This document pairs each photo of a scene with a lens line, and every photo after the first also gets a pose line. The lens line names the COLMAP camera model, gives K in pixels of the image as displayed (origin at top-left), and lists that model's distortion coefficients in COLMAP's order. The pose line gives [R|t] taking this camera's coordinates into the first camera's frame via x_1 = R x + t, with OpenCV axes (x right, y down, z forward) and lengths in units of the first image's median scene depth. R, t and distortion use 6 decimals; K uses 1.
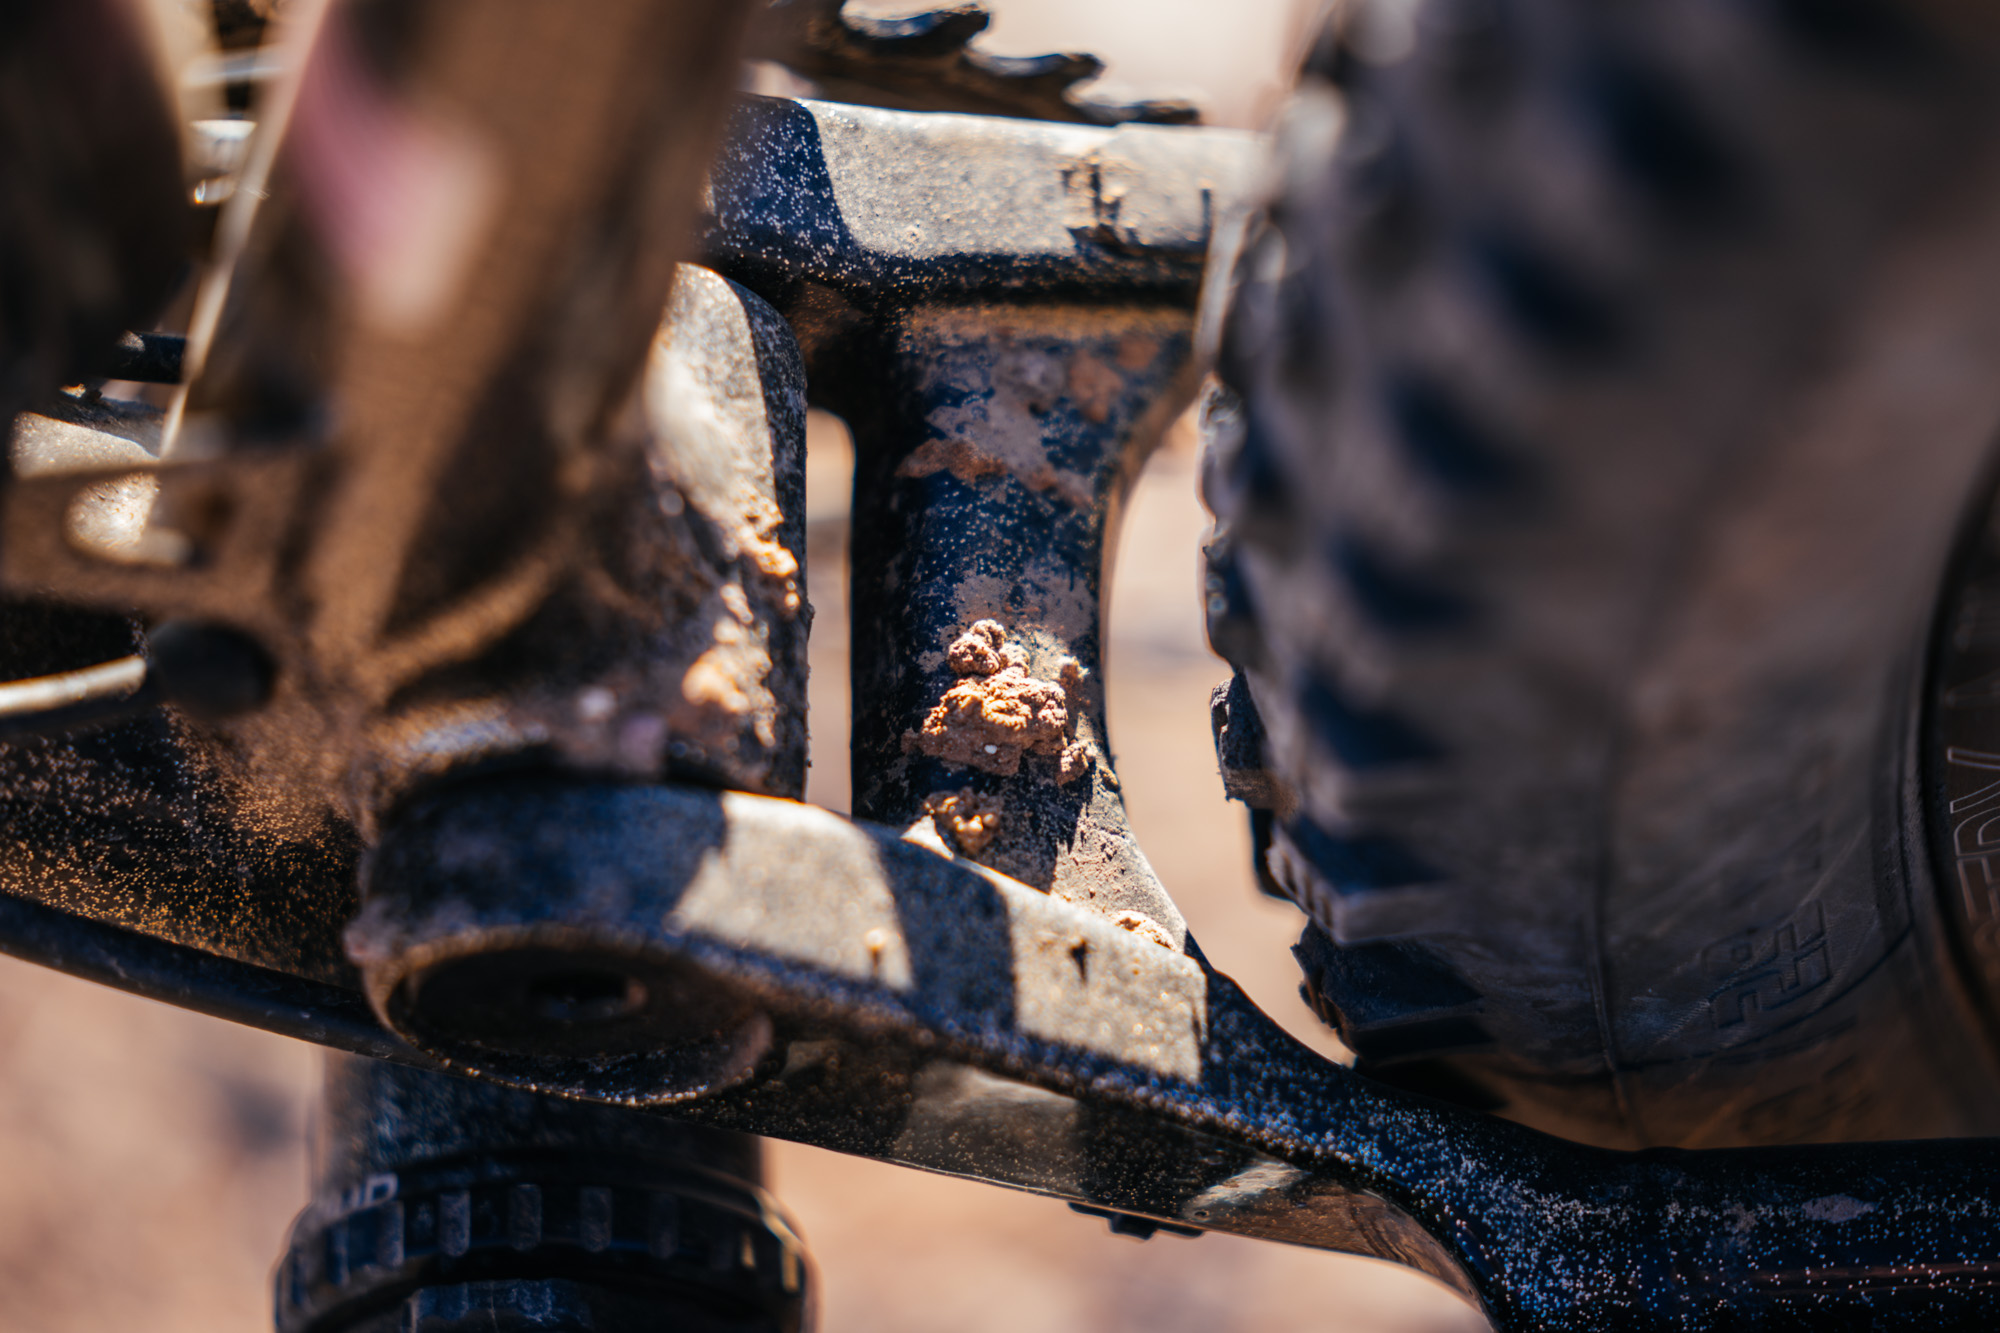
lens RADIAL K [[11451.8, 0, 994.7], [0, 11451.8, 666.6], [0, 0, 1]] dist [1.425912, 0.000000]
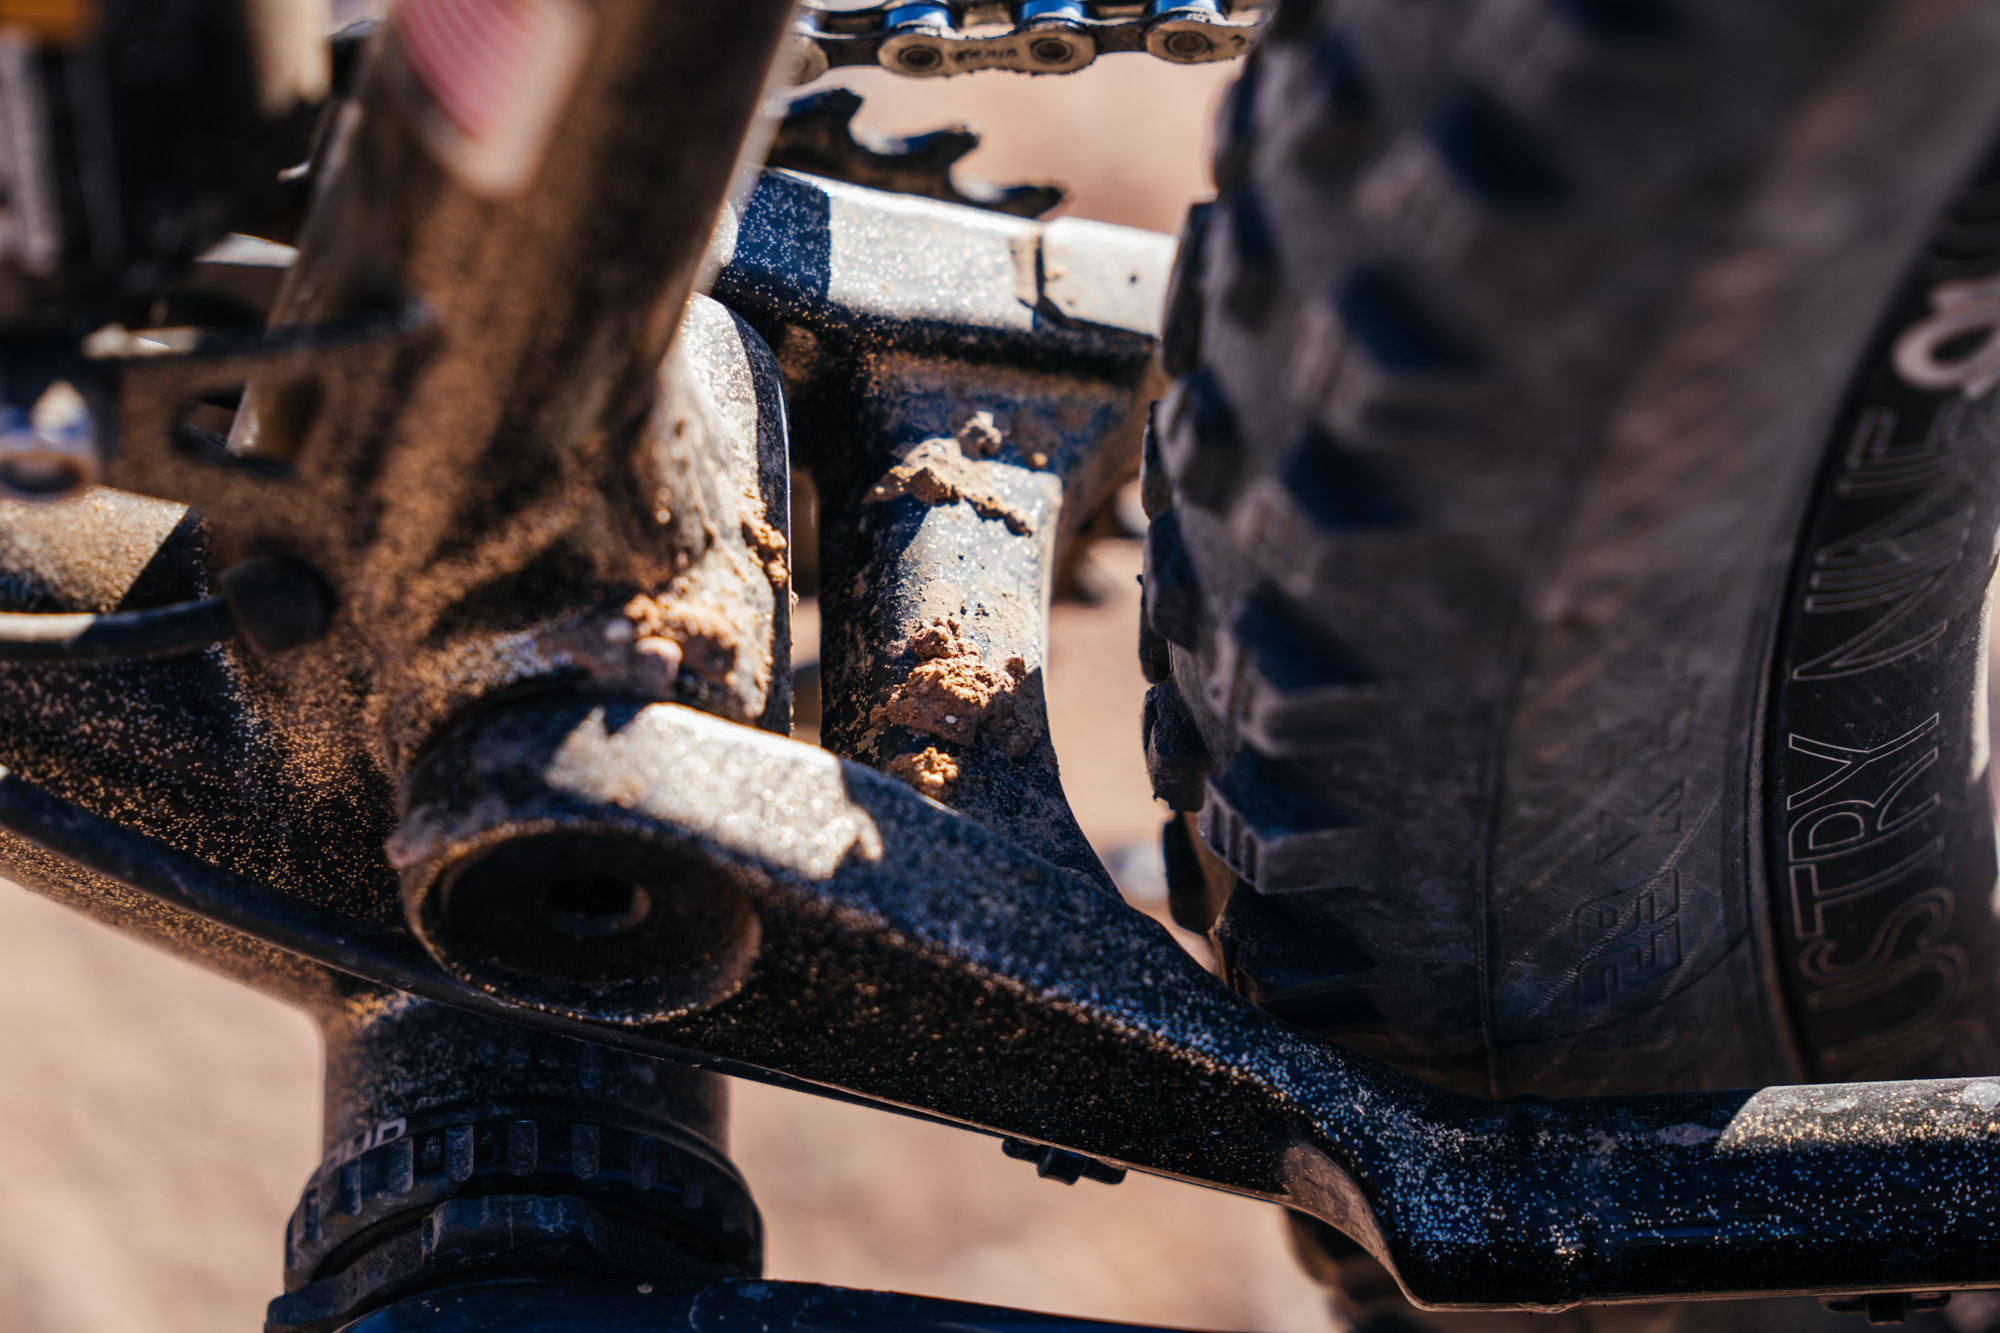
lens RADIAL K [[11451.8, 0, 1004.4], [0, 11451.8, 666.5], [0, 0, 1]] dist [1.425912, 0.000000]
pose [[0.999265, 0.021129, 0.031978, -0.031446], [-0.018022, 0.995360, -0.094513, 0.109188], [-0.033826, 0.093867, 0.995010, -0.129489]]
